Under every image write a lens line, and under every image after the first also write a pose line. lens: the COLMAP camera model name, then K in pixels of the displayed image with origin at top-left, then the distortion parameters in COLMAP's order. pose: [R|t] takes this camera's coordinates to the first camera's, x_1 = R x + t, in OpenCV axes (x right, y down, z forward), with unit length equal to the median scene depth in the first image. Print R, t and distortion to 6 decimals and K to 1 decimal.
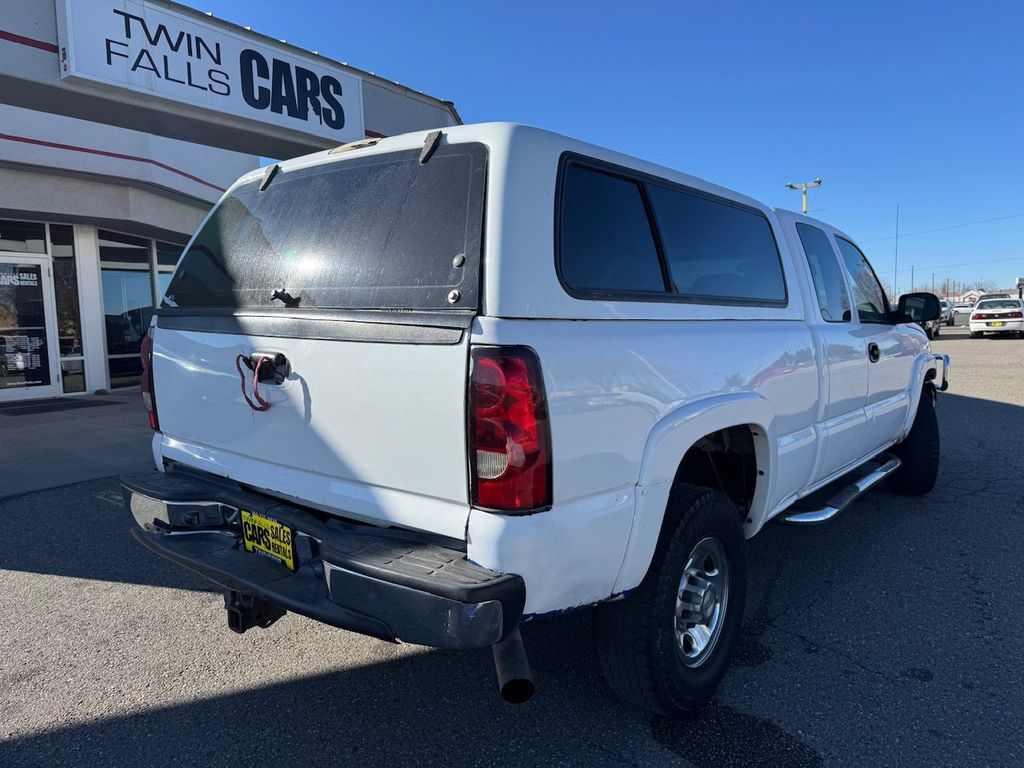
lens RADIAL K [[738.7, 0, 549.8], [0, 738.7, 353.0], [0, 0, 1]] dist [0.025949, -0.035765]
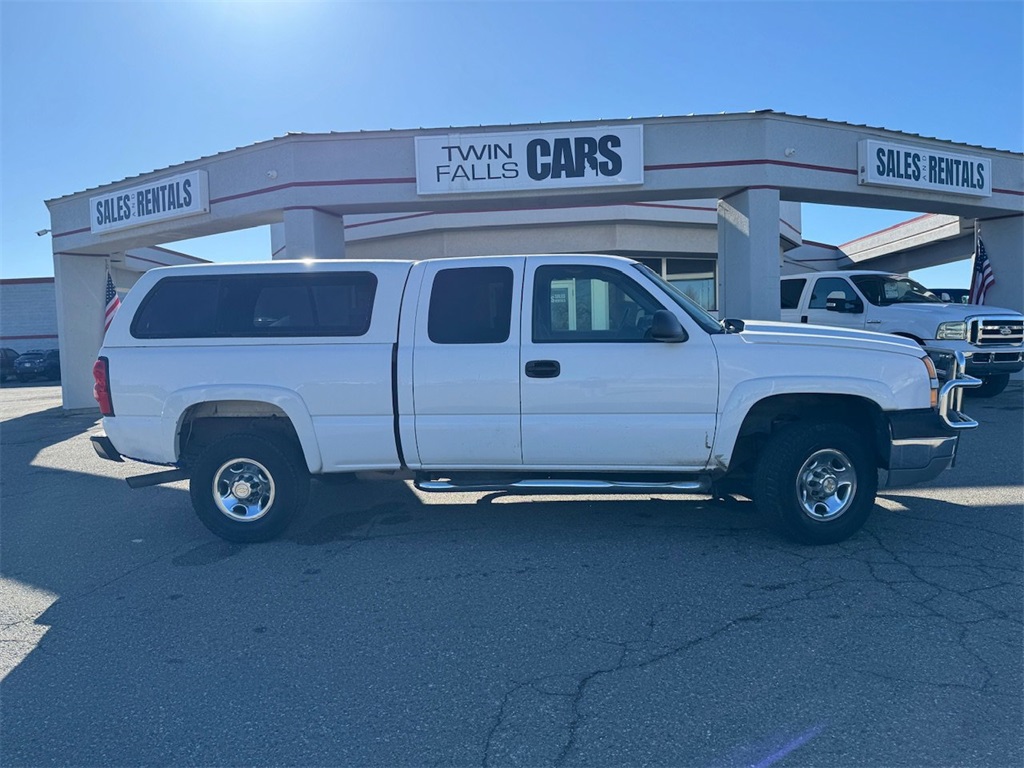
lens RADIAL K [[738.7, 0, 515.7], [0, 738.7, 383.0], [0, 0, 1]] dist [0.025949, -0.035765]
pose [[0.516233, 0.057690, -0.854503, 0.843747], [-0.008945, 0.998038, 0.061976, -0.030209], [0.856402, -0.024350, 0.515736, 0.230462]]
